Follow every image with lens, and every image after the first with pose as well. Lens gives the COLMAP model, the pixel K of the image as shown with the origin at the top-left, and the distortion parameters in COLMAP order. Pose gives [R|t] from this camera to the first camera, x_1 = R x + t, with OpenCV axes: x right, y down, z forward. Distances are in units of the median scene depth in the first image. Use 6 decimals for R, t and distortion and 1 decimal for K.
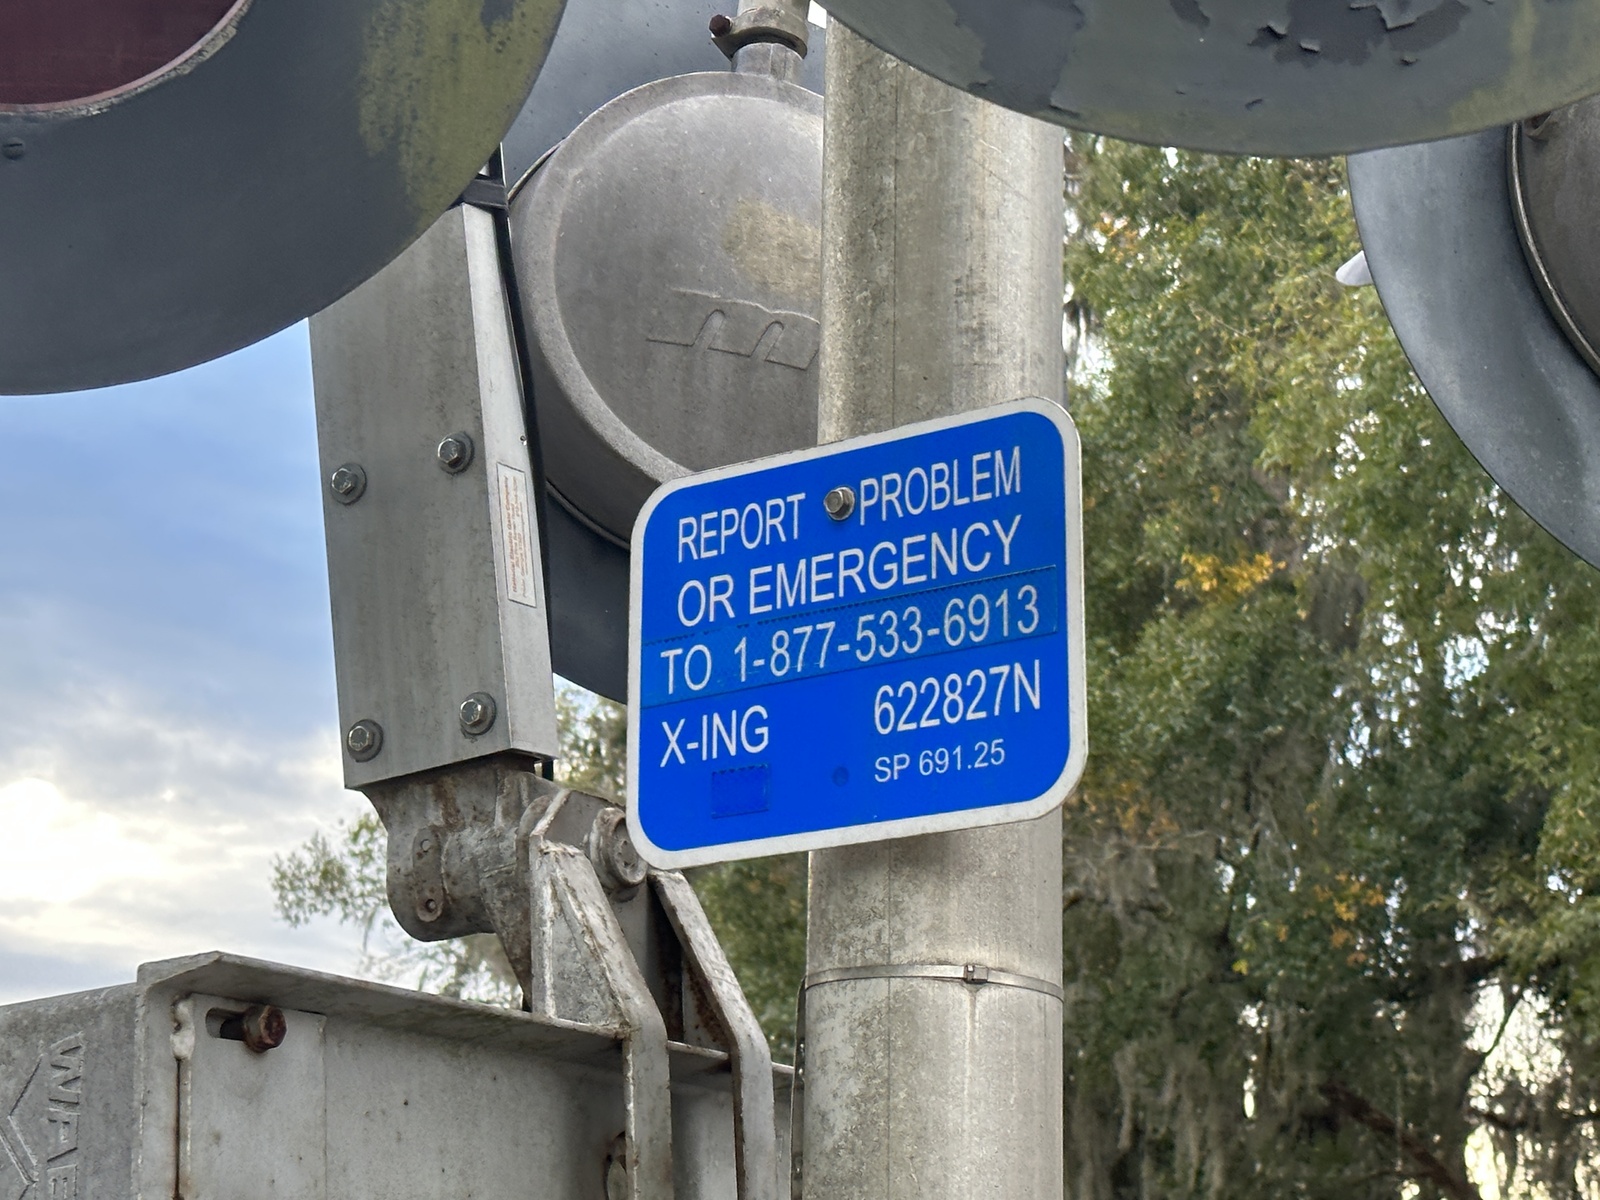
lens RADIAL K [[3184.8, 0, 795.3], [0, 3184.8, 611.2], [0, 0, 1]] dist [0.447677, 0.000000]
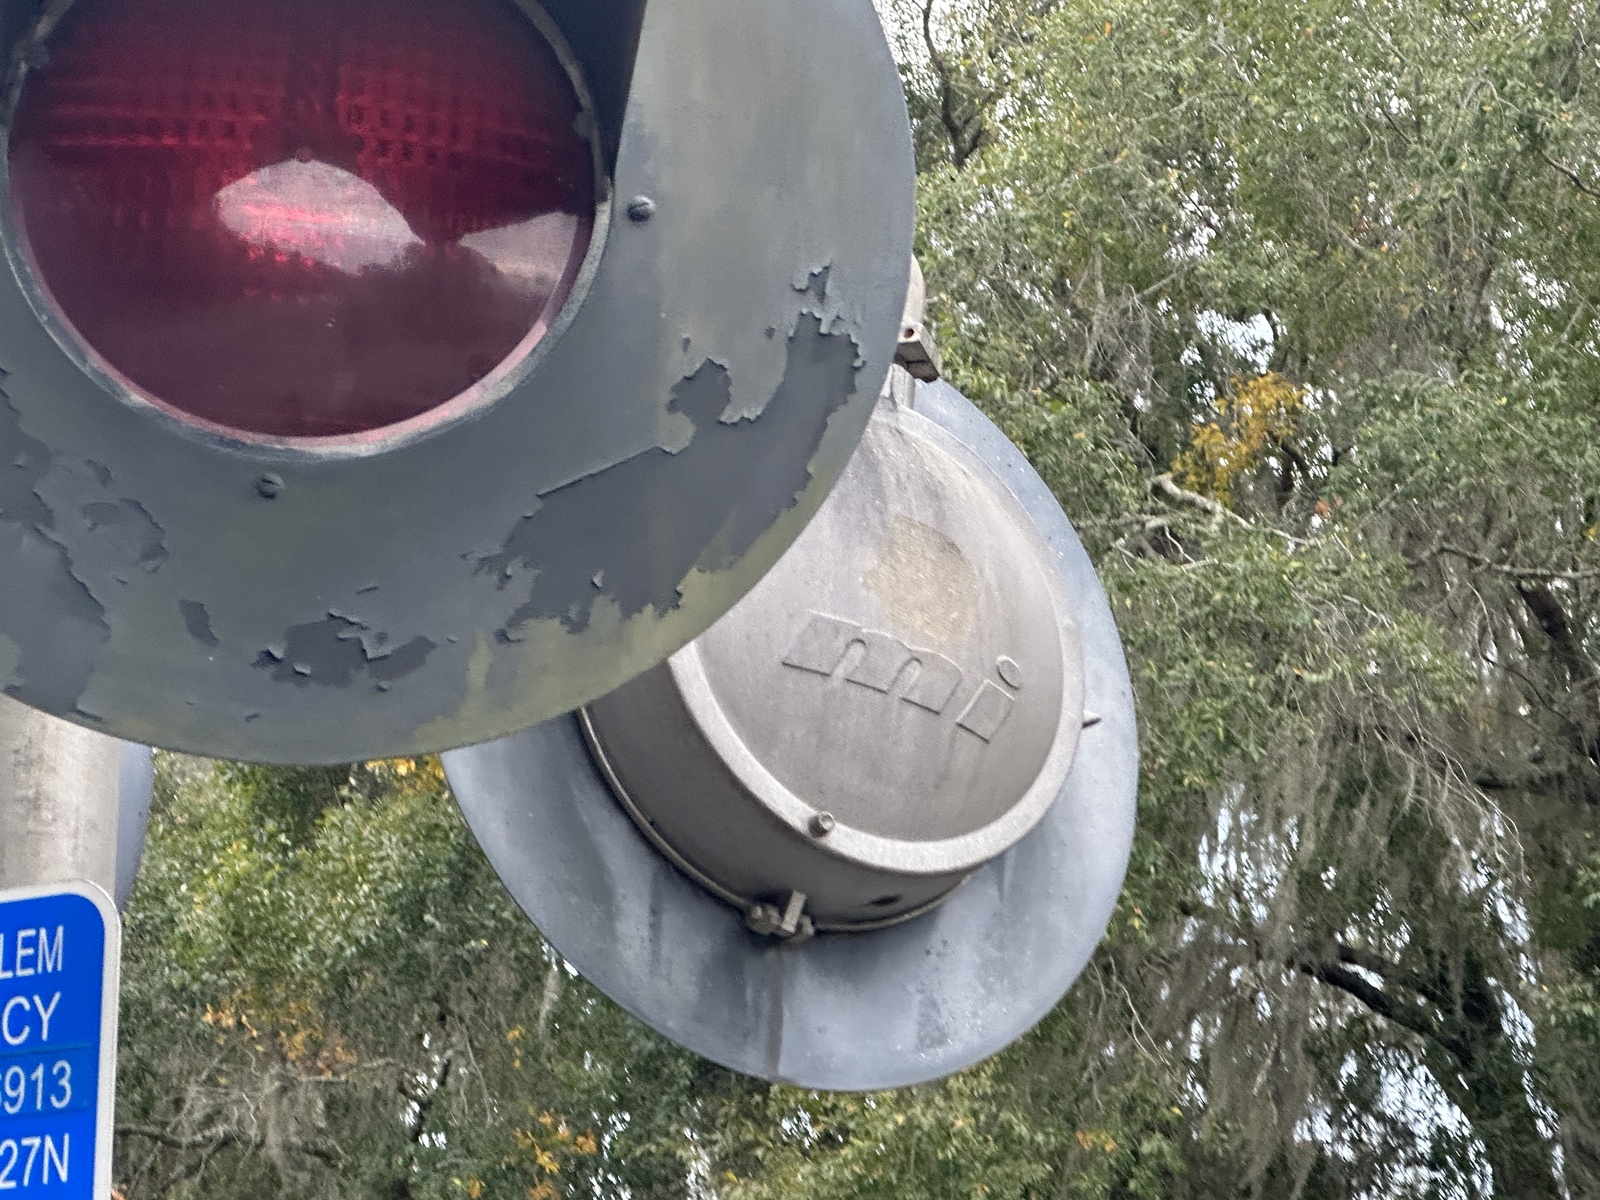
lens RADIAL K [[3915.3, 0, 796.2], [0, 3915.3, 607.8], [0, 0, 1]] dist [-0.034727, 0.000000]
pose [[0.973209, 0.056815, 0.222791, 0.011549], [-0.046280, 0.997562, -0.052229, -0.096527], [-0.225215, 0.040519, 0.973466, -0.306195]]
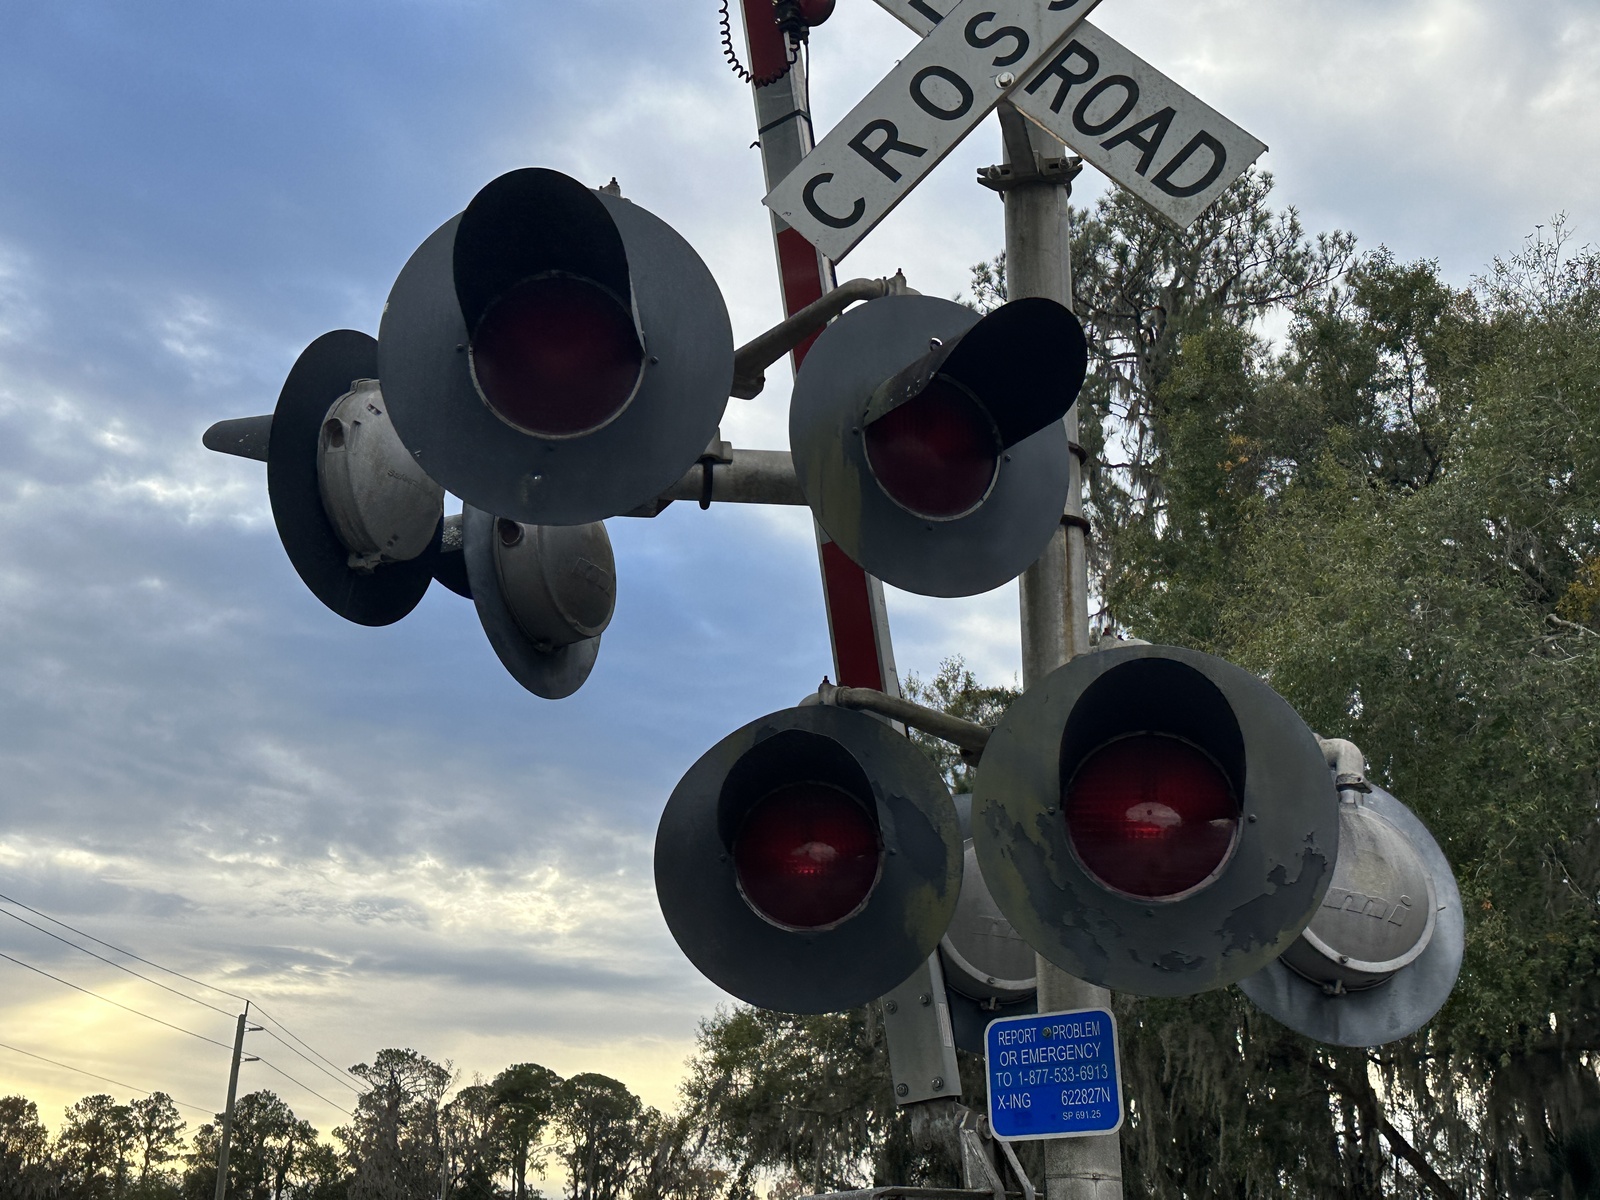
lens RADIAL K [[1711.8, 0, 755.5], [0, 1711.8, 679.7], [0, 0, 1]] dist [0.042811, 0.000000]
pose [[0.991354, -0.050087, -0.121275, -0.054354], [0.041782, 0.996666, -0.070086, -0.296923], [0.124381, 0.064412, 0.990142, -0.901494]]
